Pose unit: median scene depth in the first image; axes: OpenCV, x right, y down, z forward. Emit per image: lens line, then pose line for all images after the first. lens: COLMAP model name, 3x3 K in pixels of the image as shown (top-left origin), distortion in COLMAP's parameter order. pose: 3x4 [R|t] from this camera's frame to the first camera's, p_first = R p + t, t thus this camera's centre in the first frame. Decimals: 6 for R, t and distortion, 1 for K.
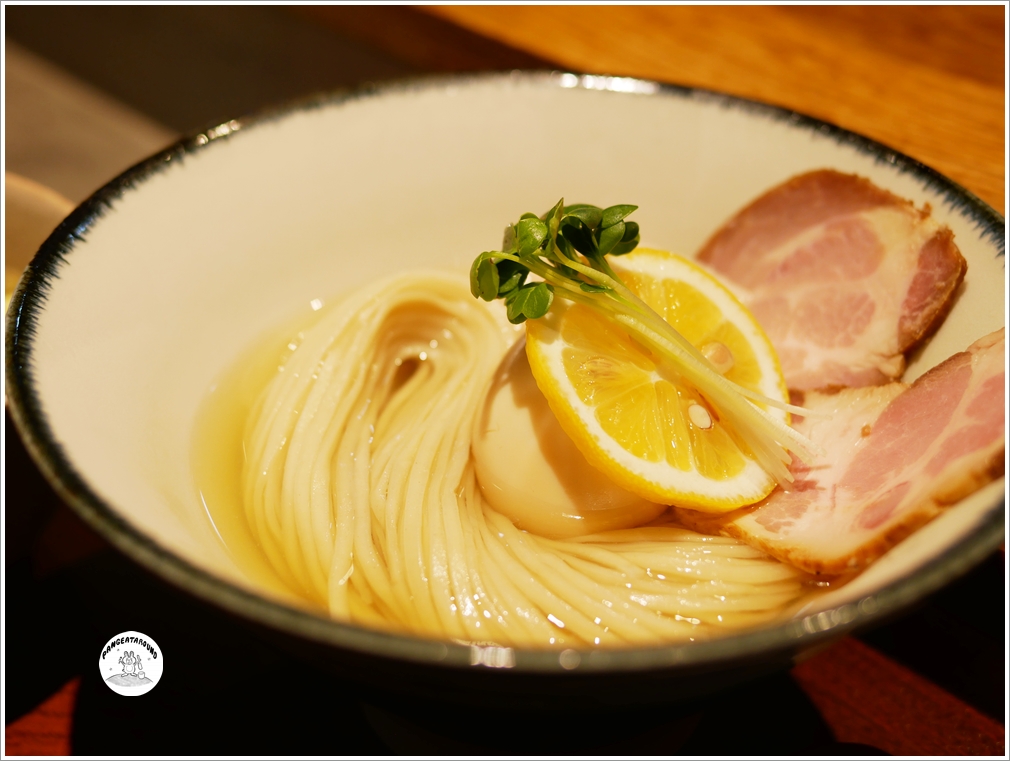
lens RADIAL K [[1653.3, 0, 500.5], [0, 1653.3, 352.8], [0, 0, 1]] dist [-0.038380, -0.052171]
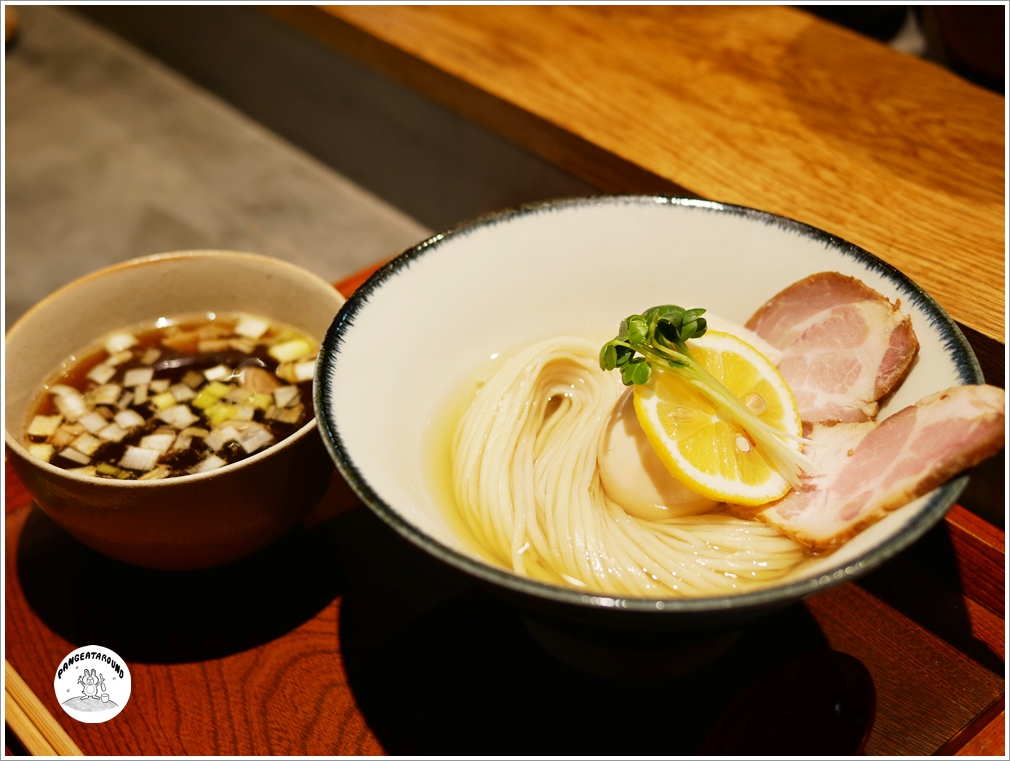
lens RADIAL K [[1471.3, 0, 505.0], [0, 1471.3, 380.5], [0, 0, 1]] dist [-0.044431, -0.013345]
pose [[0.998166, 0.010717, -0.059574, -0.023585], [-0.006513, 0.997504, 0.070313, -0.119170], [0.060179, -0.069796, 0.995744, -0.408755]]
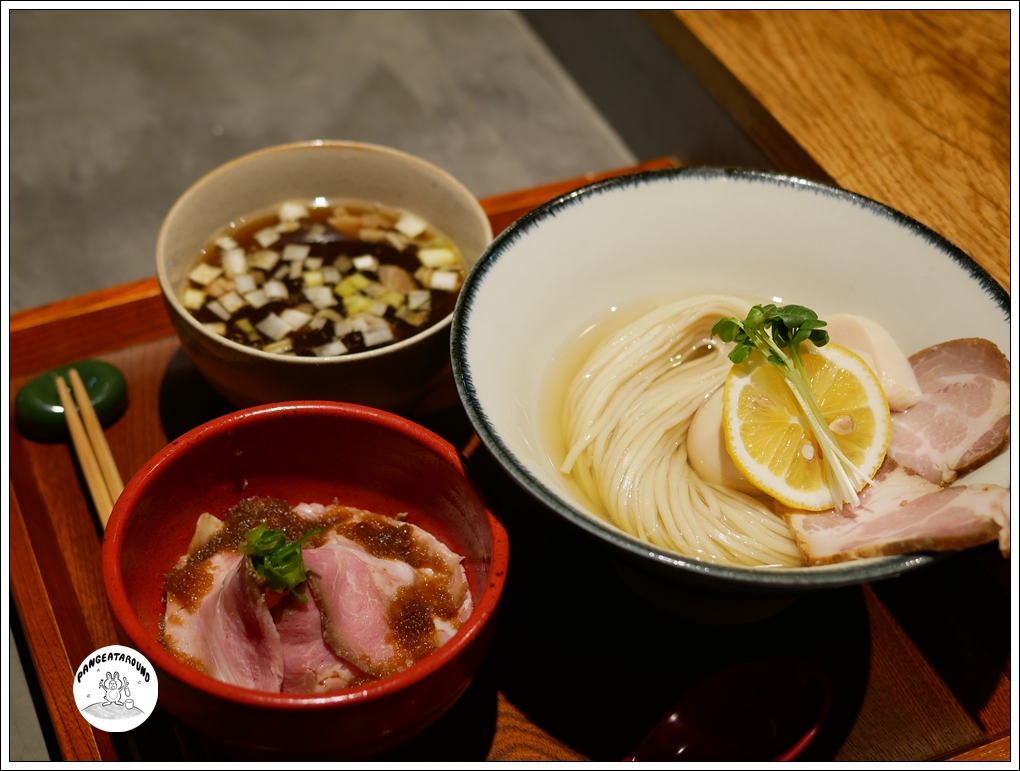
lens RADIAL K [[1669.6, 0, 505.5], [0, 1669.6, 357.5], [0, 0, 1]] dist [-0.038380, -0.052171]
pose [[0.826021, 0.411563, -0.385104, 0.485607], [-0.353121, 0.910411, 0.215541, -0.312218], [0.439311, -0.042053, 0.897350, -0.688554]]
